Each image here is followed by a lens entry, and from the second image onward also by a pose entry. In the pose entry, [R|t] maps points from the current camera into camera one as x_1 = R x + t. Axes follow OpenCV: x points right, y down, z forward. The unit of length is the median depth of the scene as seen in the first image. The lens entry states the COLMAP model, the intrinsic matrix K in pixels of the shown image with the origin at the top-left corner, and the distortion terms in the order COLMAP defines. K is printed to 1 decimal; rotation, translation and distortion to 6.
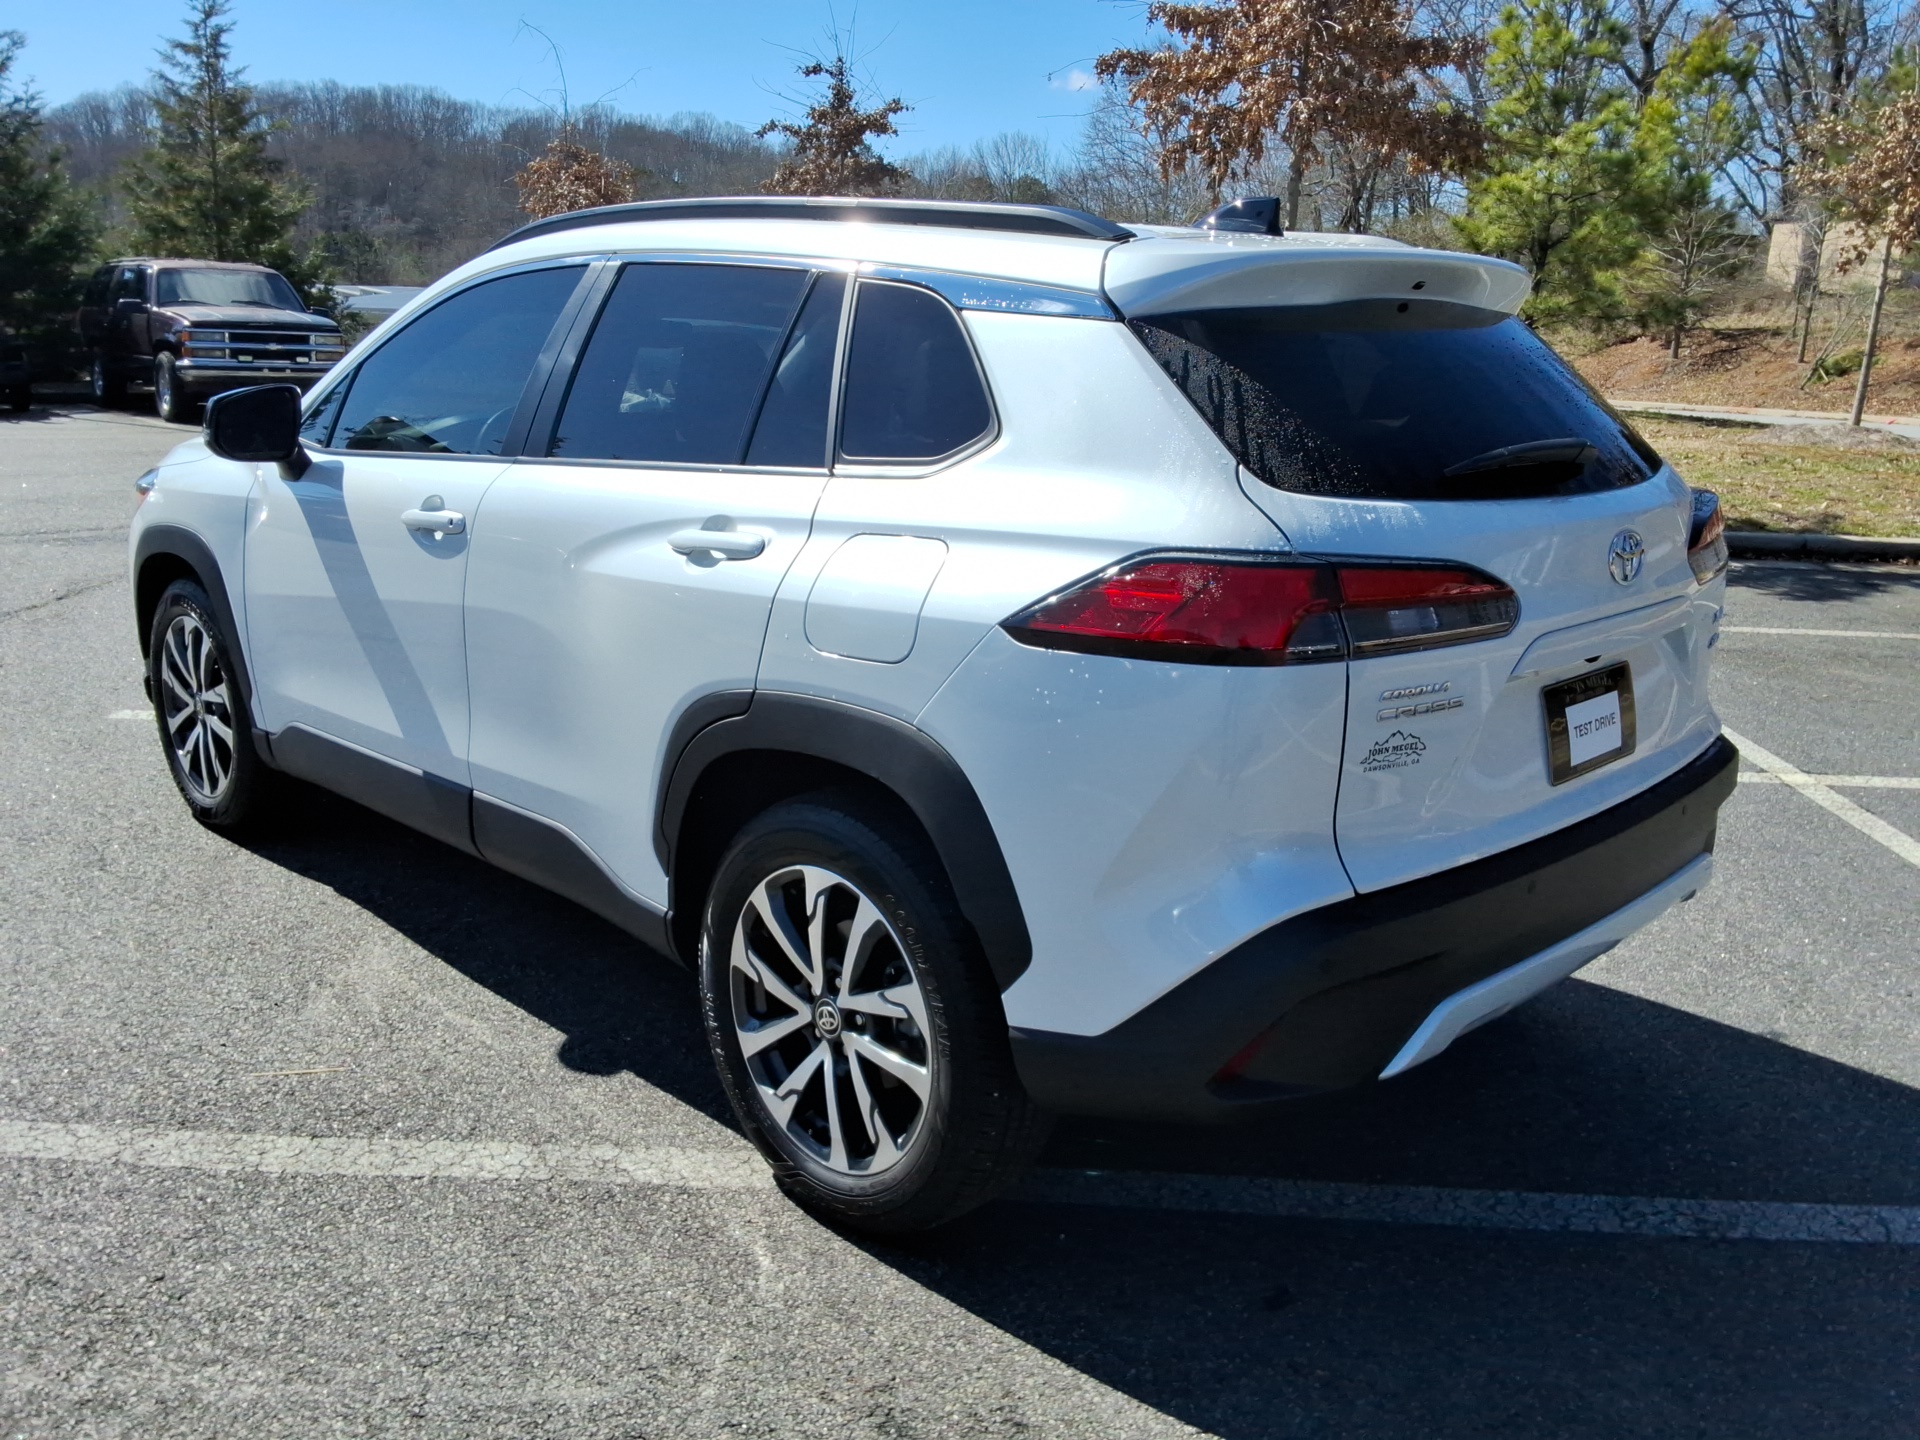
lens RADIAL K [[1540.6, 0, 970.9], [0, 1540.6, 709.9], [0, 0, 1]] dist [0.099340, -0.151183]
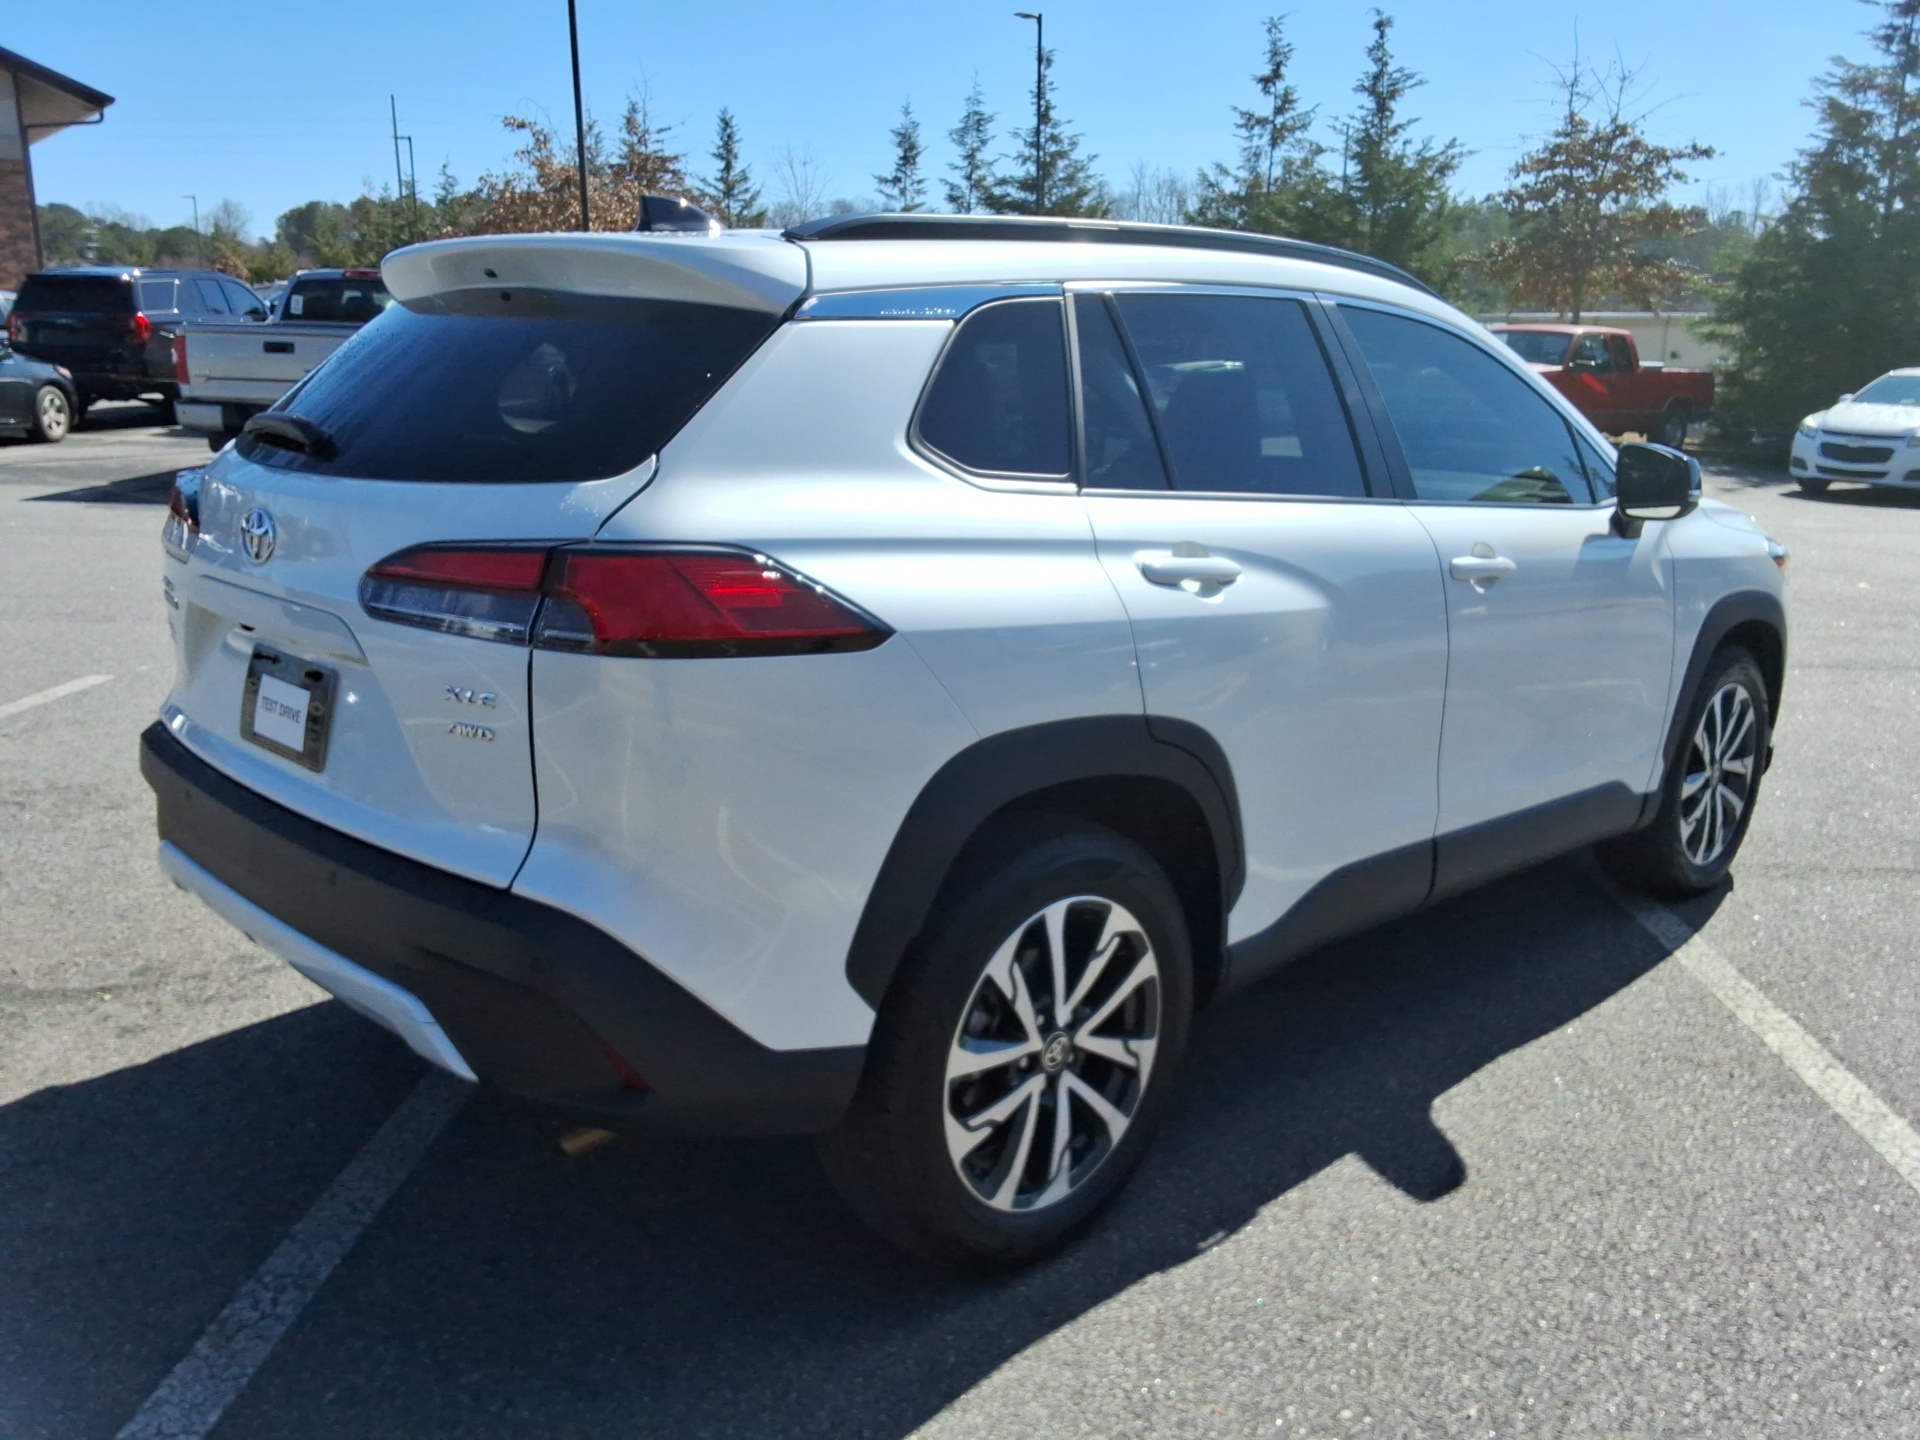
lens RADIAL K [[1540.6, 0, 983.7], [0, 1540.6, 706.2], [0, 0, 1]] dist [0.099340, -0.151183]
pose [[-0.004426, 0.190642, -0.981650, 1.119972], [-0.270645, 0.944794, 0.184704, -0.240185], [0.962669, 0.266496, 0.047414, 1.136165]]
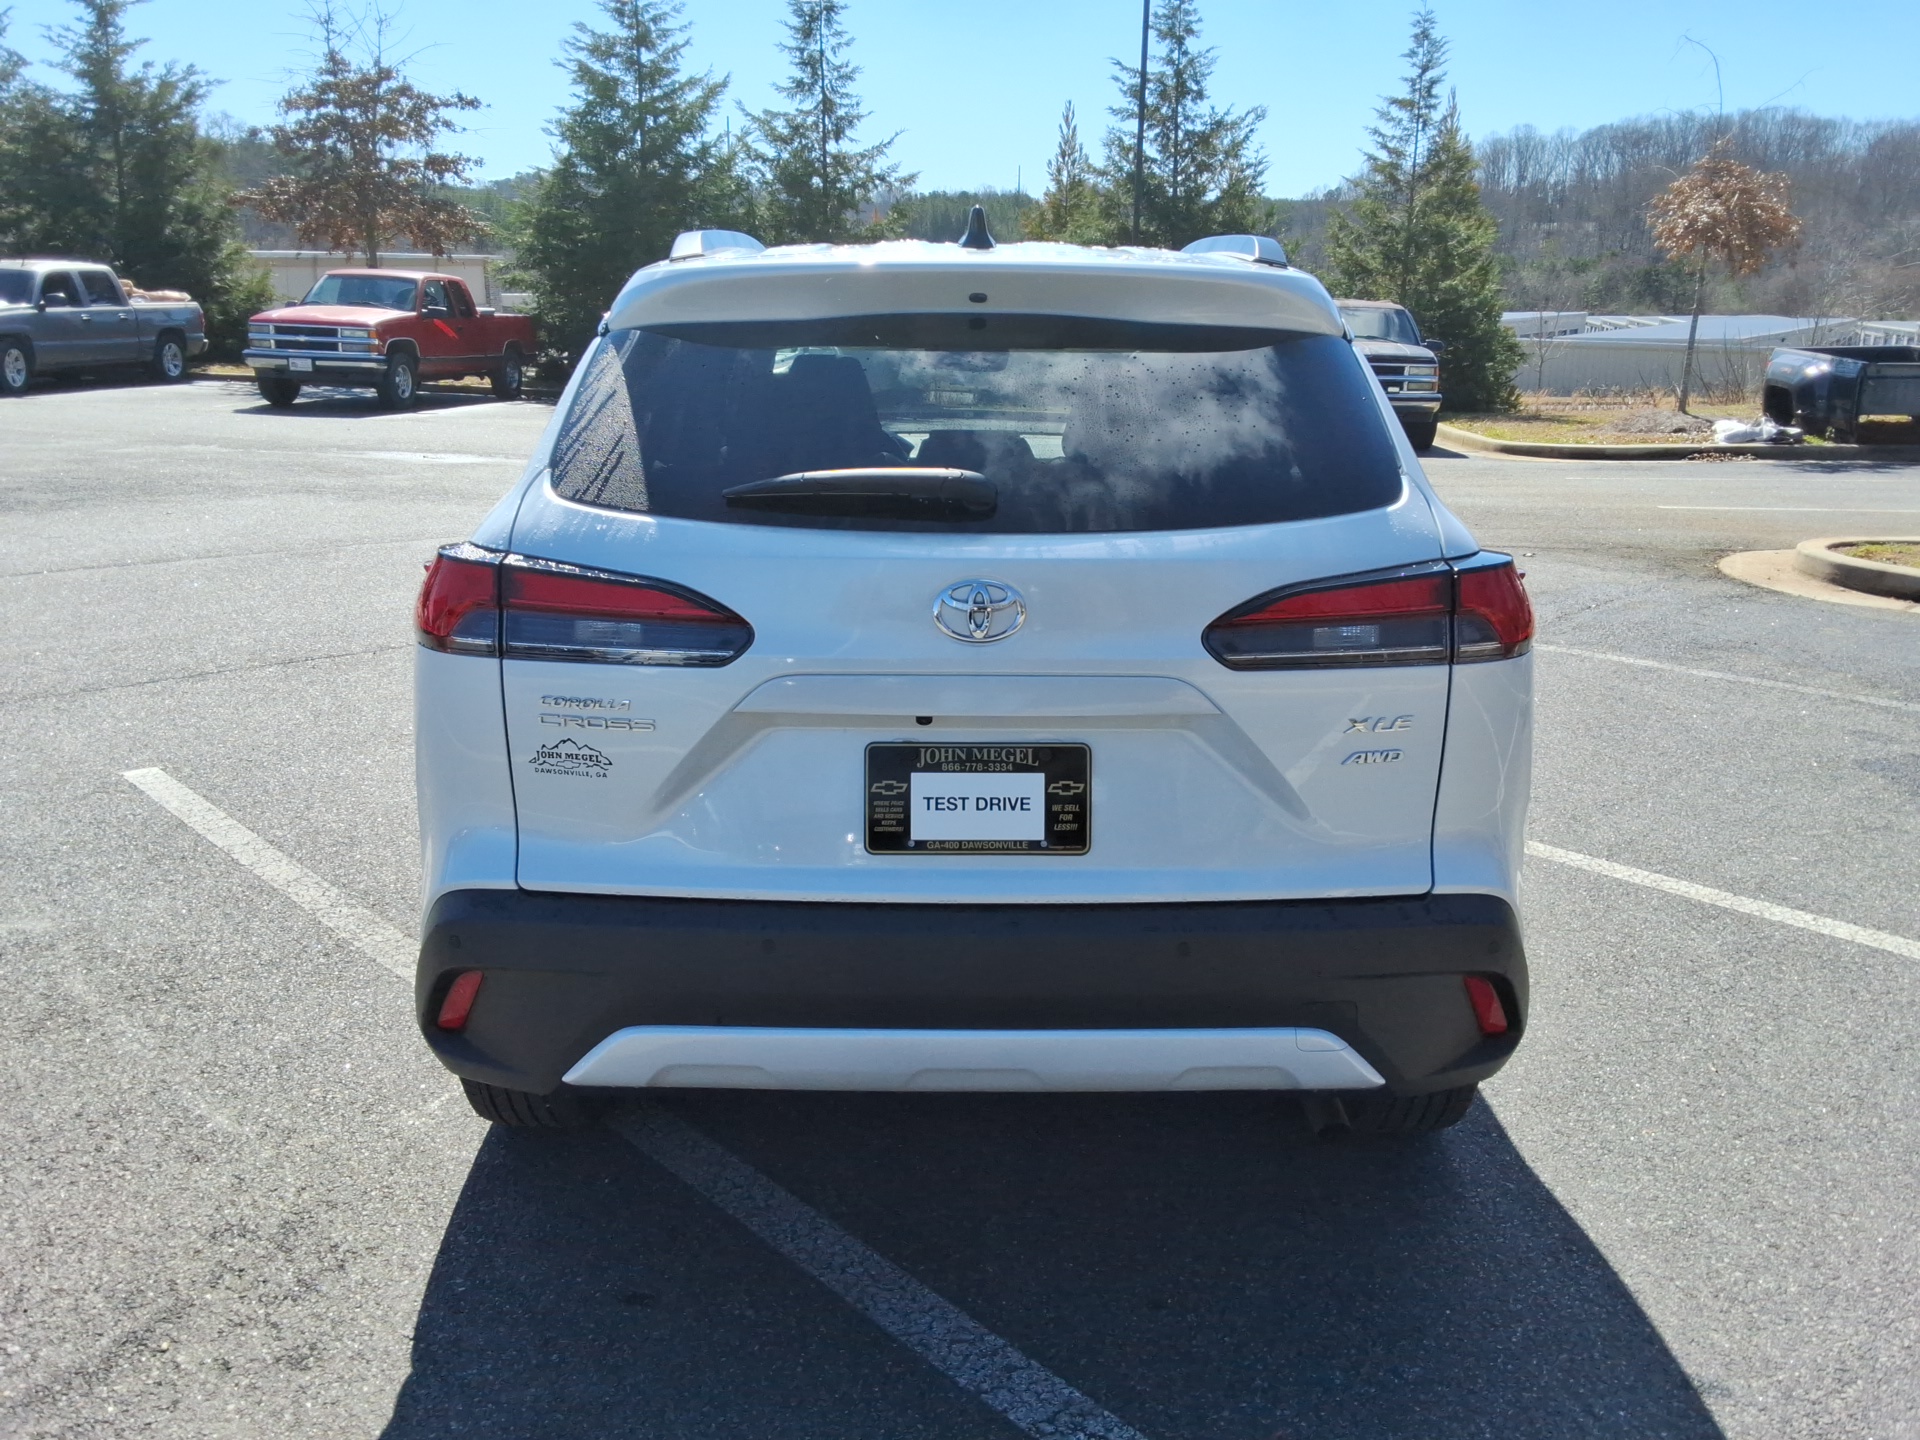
lens RADIAL K [[1540.6, 0, 971.2], [0, 1540.6, 702.6], [0, 0, 1]] dist [0.099340, -0.151183]
pose [[0.710854, 0.148239, -0.687541, 0.806172], [-0.164213, 0.985500, 0.042700, -0.067069], [0.683901, 0.082550, 0.724889, 0.310137]]
